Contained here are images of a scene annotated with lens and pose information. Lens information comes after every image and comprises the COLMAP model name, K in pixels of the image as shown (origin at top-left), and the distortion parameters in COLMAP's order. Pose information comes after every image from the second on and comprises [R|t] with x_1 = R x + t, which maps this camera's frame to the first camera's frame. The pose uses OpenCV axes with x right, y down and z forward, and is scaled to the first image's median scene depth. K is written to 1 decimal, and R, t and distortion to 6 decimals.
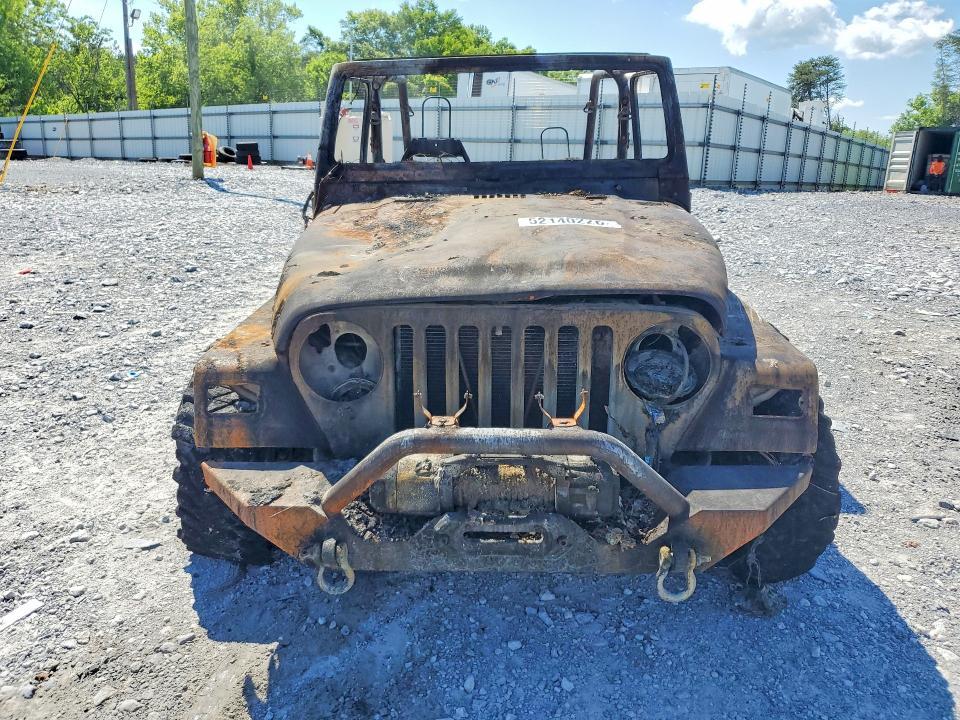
lens RADIAL K [[736.4, 0, 476.5], [0, 736.4, 358.1], [0, 0, 1]] dist [0.023240, -0.003781]
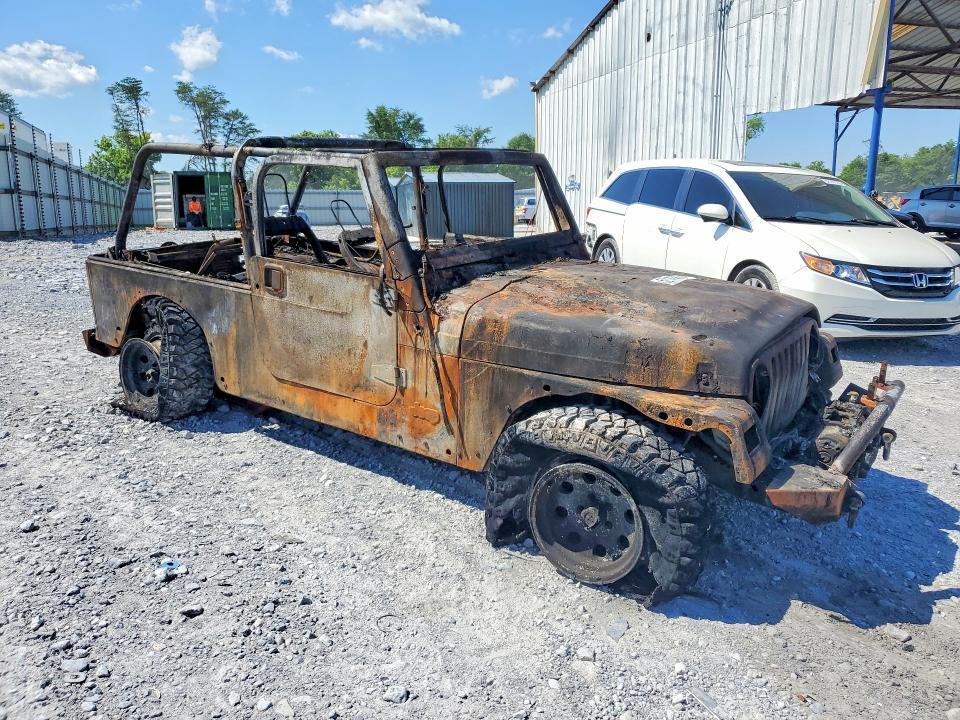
lens RADIAL K [[736.4, 0, 476.5], [0, 736.4, 358.1], [0, 0, 1]] dist [0.023240, -0.003781]
pose [[0.517524, -0.212444, 0.828877, -0.145376], [0.247651, 0.964418, 0.092559, -0.029624], [-0.819047, 0.157370, 0.551721, 0.056967]]
